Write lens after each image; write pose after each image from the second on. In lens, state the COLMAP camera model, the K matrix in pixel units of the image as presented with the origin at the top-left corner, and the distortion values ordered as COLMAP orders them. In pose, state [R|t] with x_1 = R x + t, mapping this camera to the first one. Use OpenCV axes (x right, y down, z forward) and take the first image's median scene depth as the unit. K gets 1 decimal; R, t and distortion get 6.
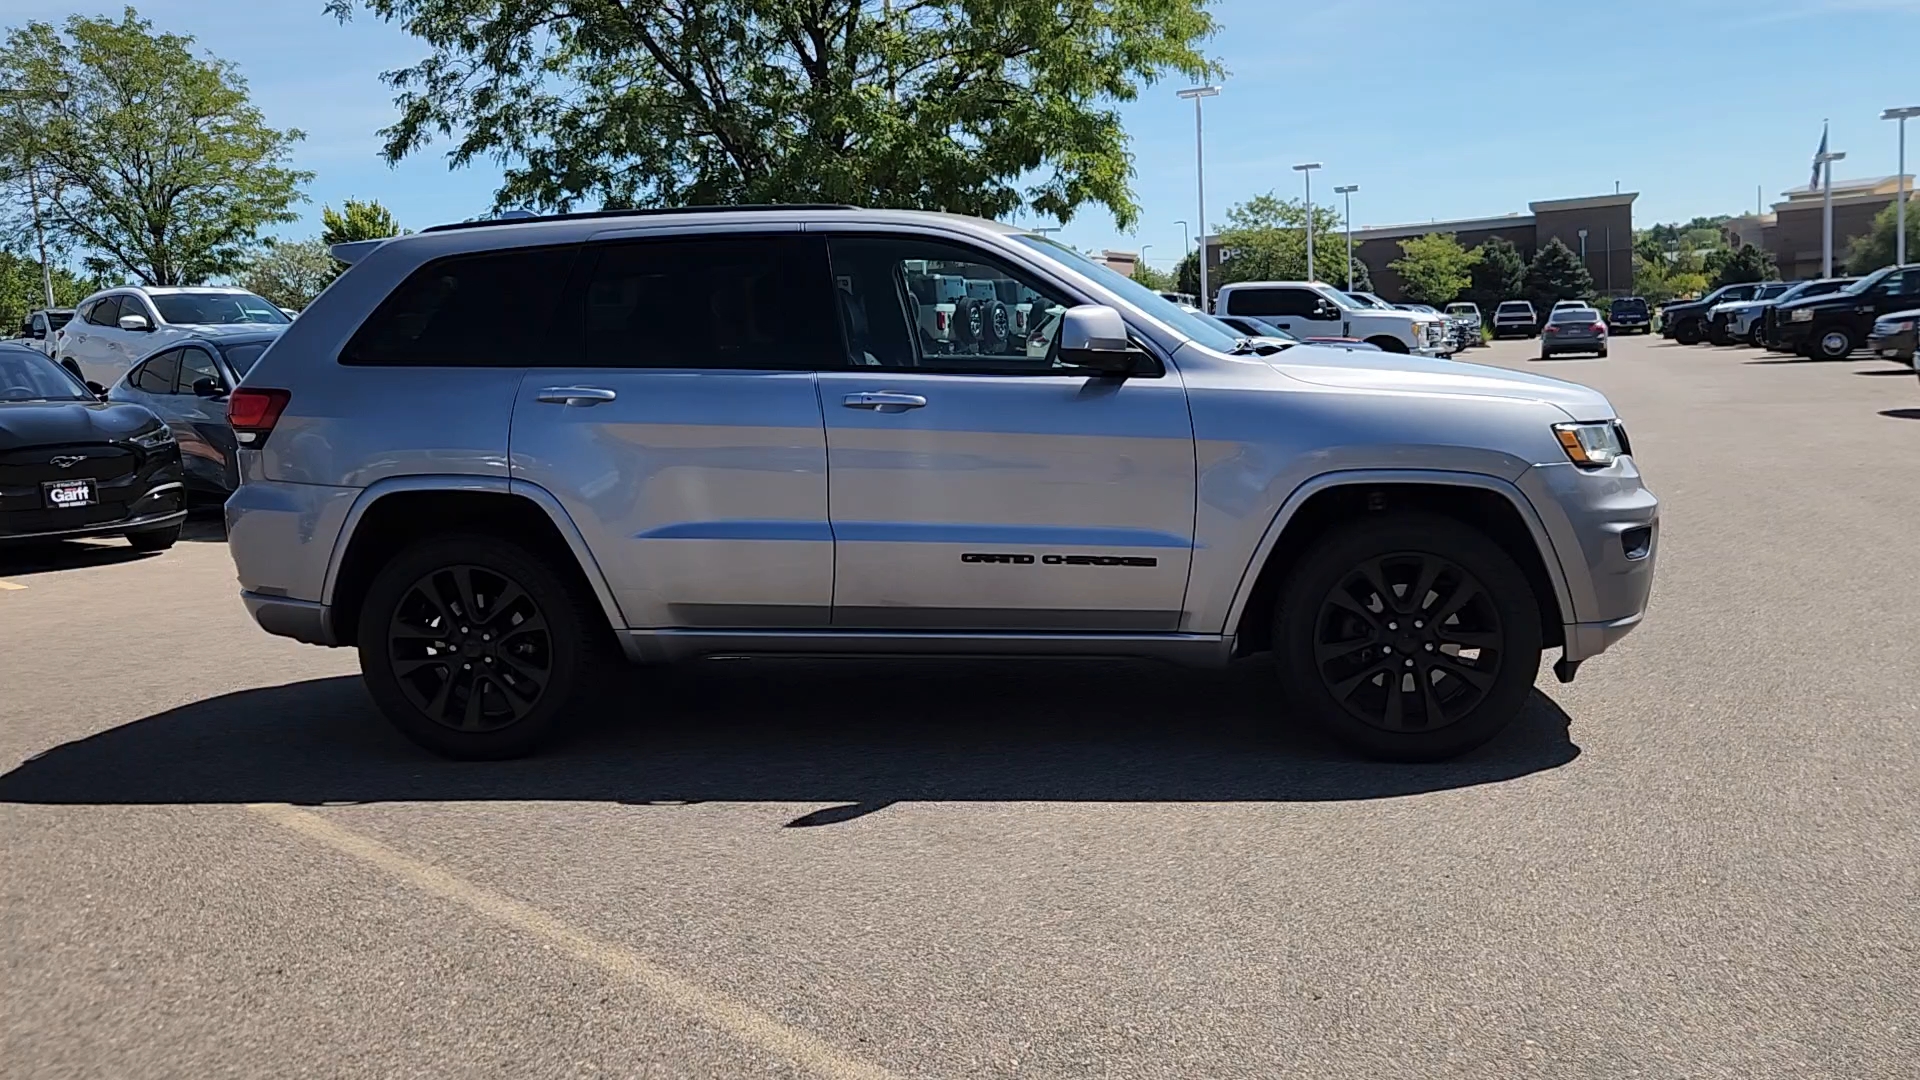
lens RADIAL K [[1633.8, 0, 947.7], [0, 1633.8, 537.6], [0, 0, 1]] dist [0.031857, -0.021773]
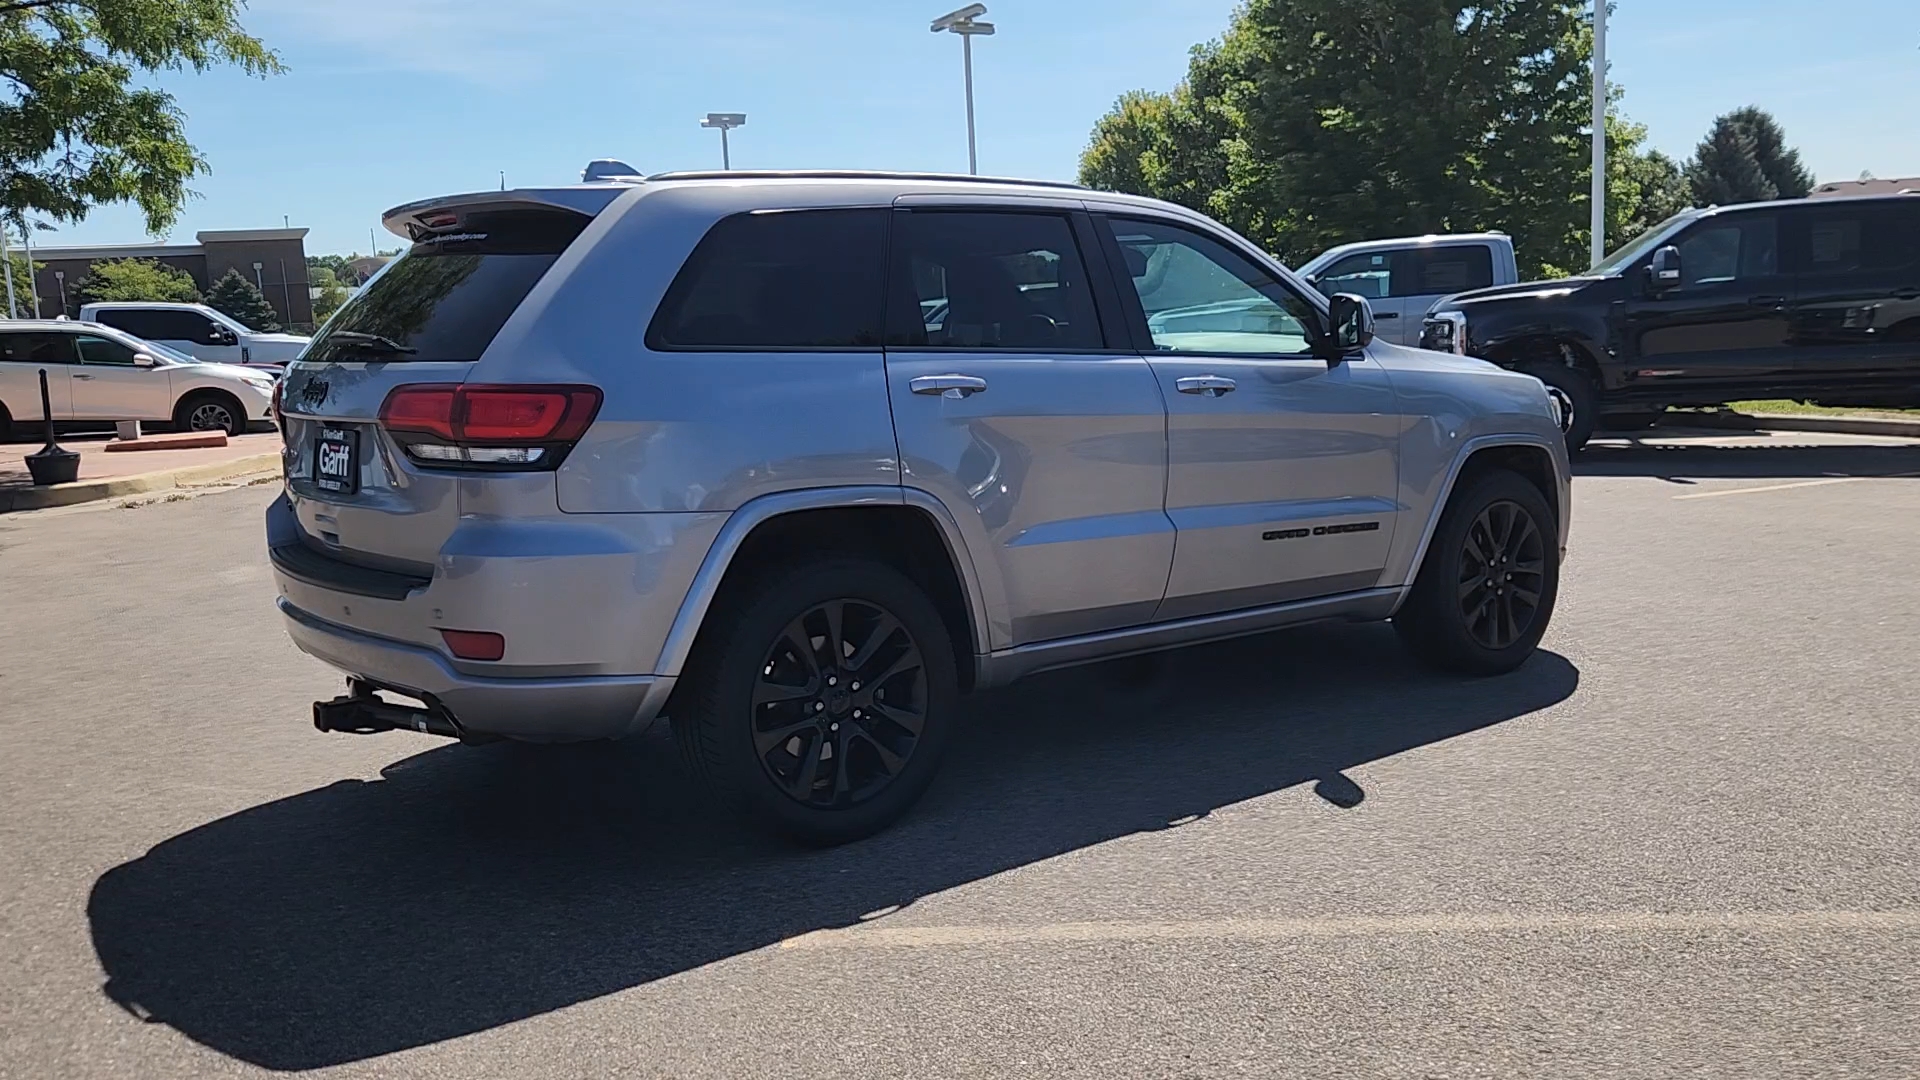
lens RADIAL K [[1633.8, 0, 946.1], [0, 1633.8, 534.7], [0, 0, 1]] dist [0.031857, -0.021773]
pose [[0.701263, -0.076465, 0.708790, -0.823148], [0.092708, 0.995570, 0.015680, -0.022267], [-0.706849, 0.054714, 0.705246, 0.398527]]
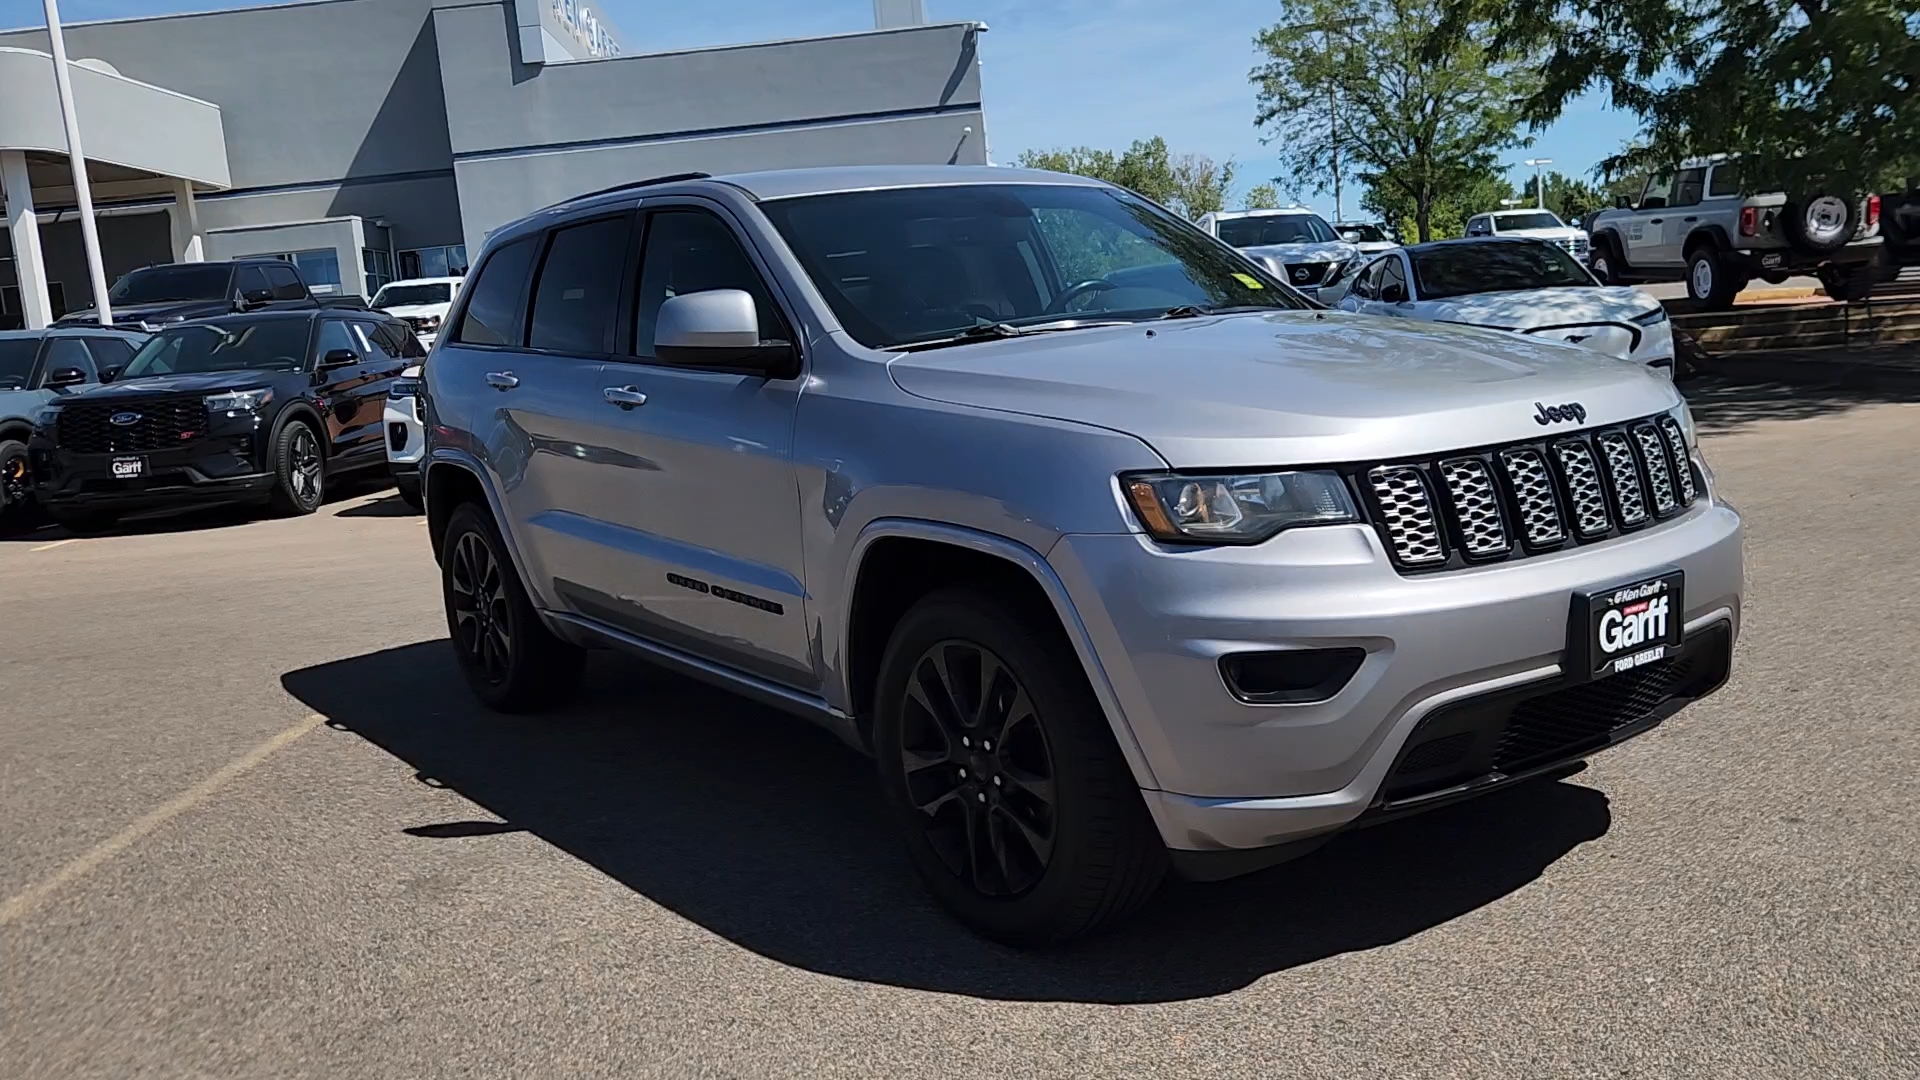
lens RADIAL K [[1633.8, 0, 949.4], [0, 1633.8, 545.0], [0, 0, 1]] dist [0.031857, -0.021773]
pose [[0.681012, 0.094984, -0.726086, 0.722098], [-0.043936, 0.995065, 0.088963, -0.086696], [0.730953, -0.028684, 0.681825, 0.485372]]
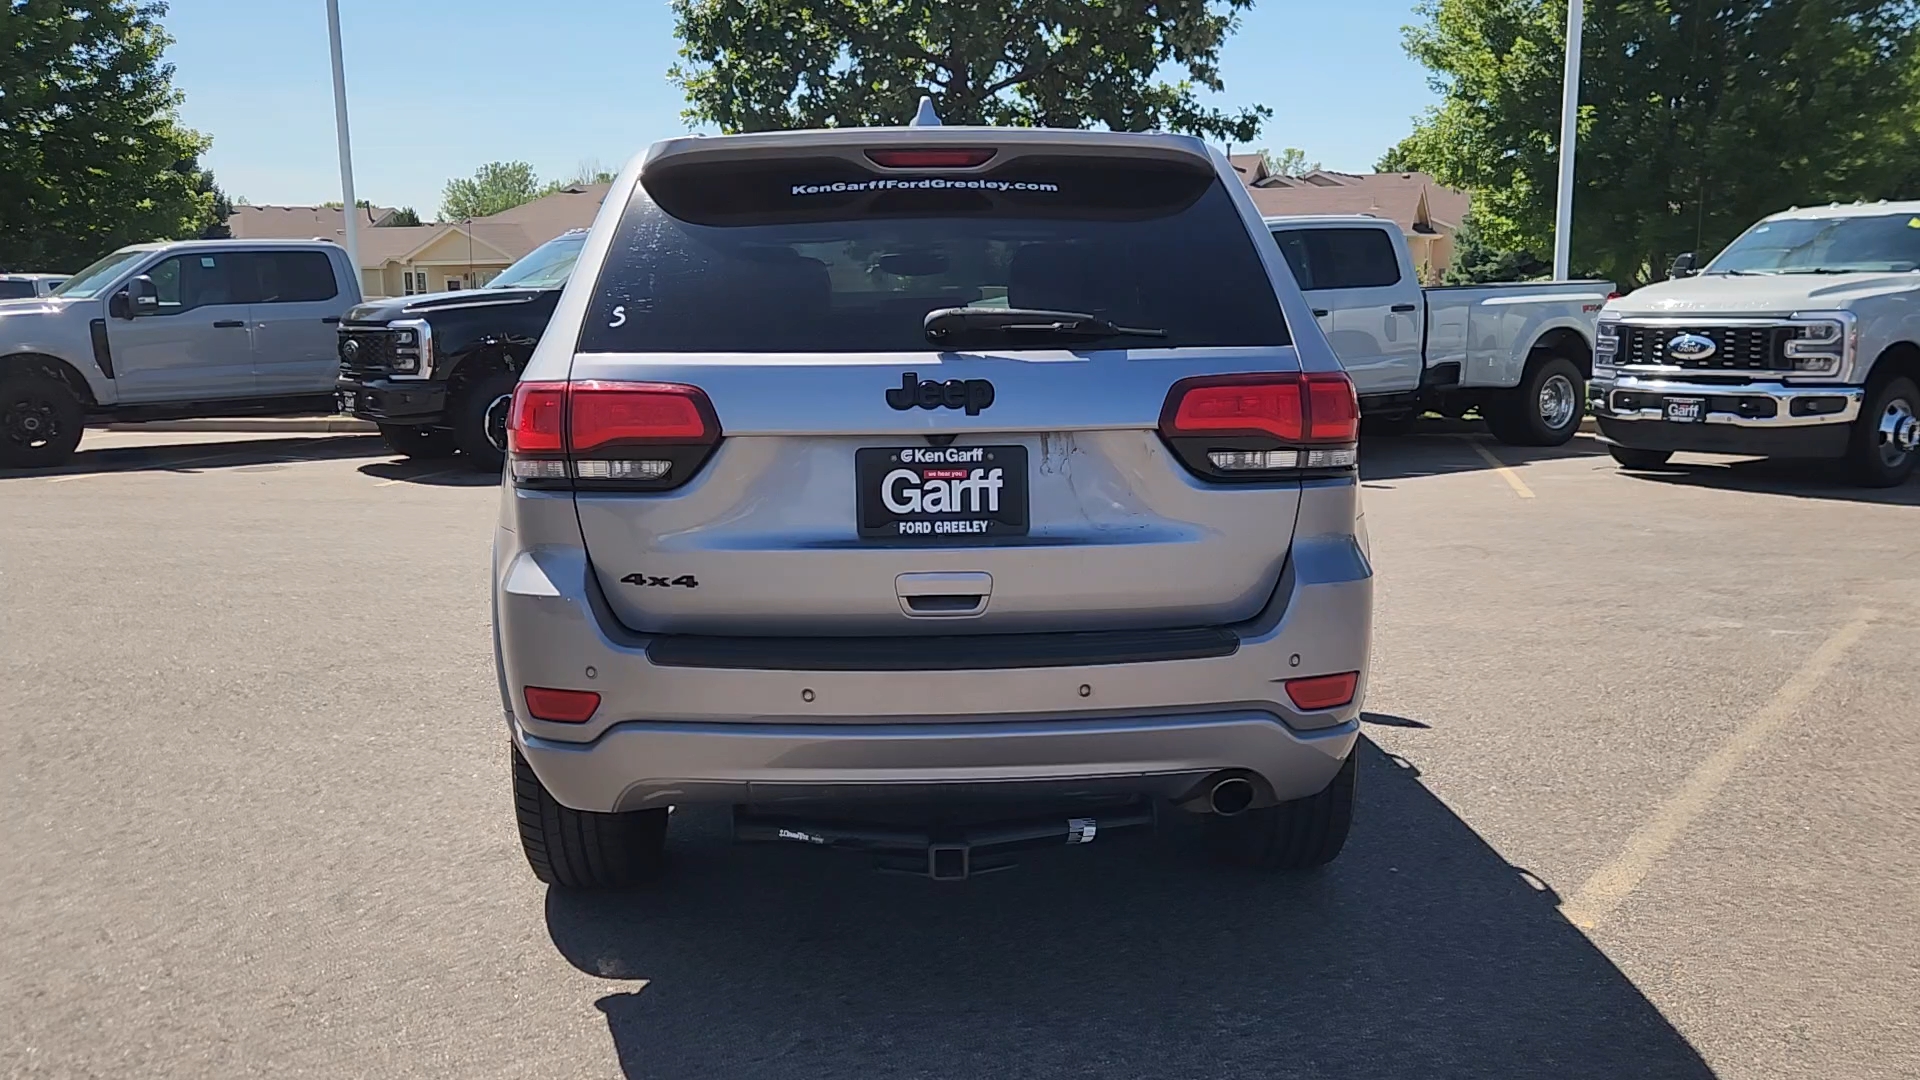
lens RADIAL K [[1633.8, 0, 947.9], [0, 1633.8, 540.7], [0, 0, 1]] dist [0.031857, -0.021773]
pose [[-0.154804, -0.102926, 0.982569, -1.017876], [0.141035, 0.982070, 0.125094, -0.129310], [-0.977826, 0.157942, -0.137513, 1.269981]]
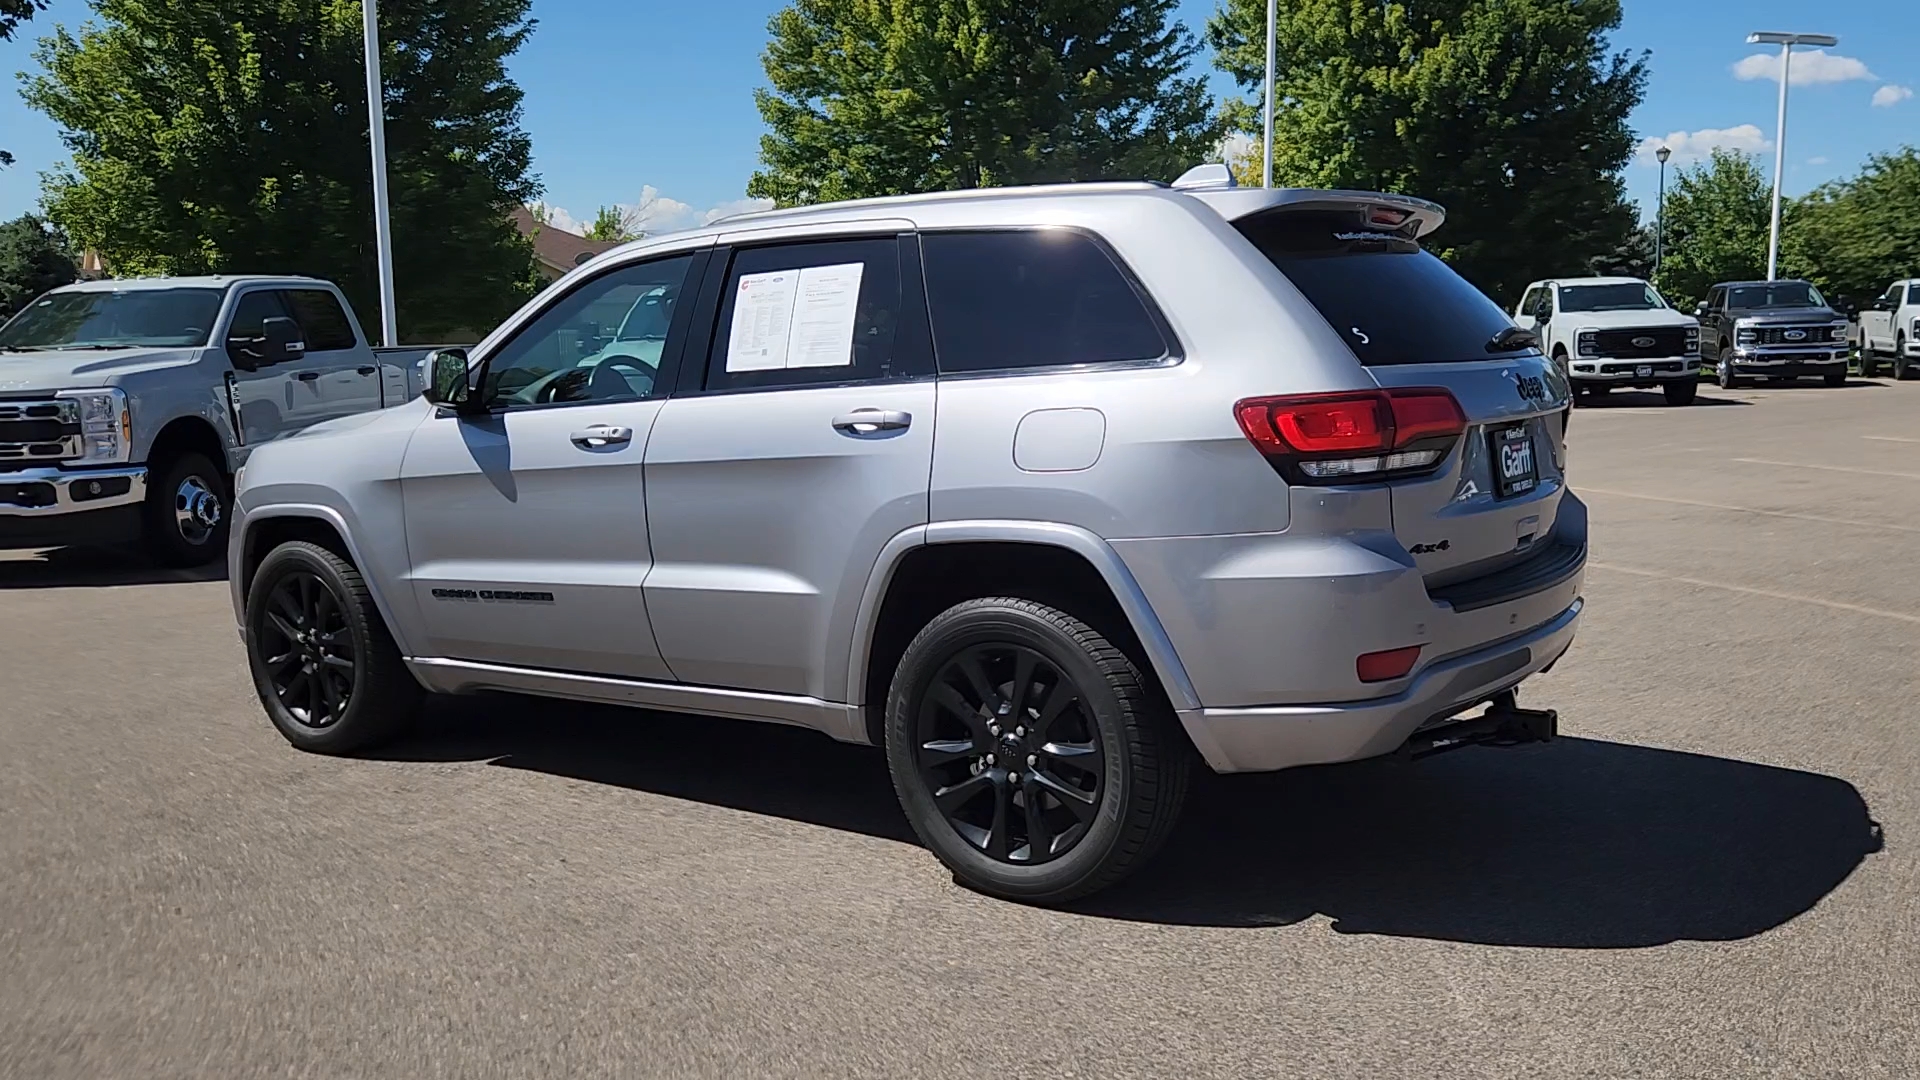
lens RADIAL K [[1633.8, 0, 947.7], [0, 1633.8, 536.7], [0, 0, 1]] dist [0.031857, -0.021773]
pose [[-0.873597, 0.006112, 0.486612, -0.597989], [0.121788, 0.970849, 0.206447, -0.234904], [-0.471165, 0.239616, -0.848875, 1.995974]]
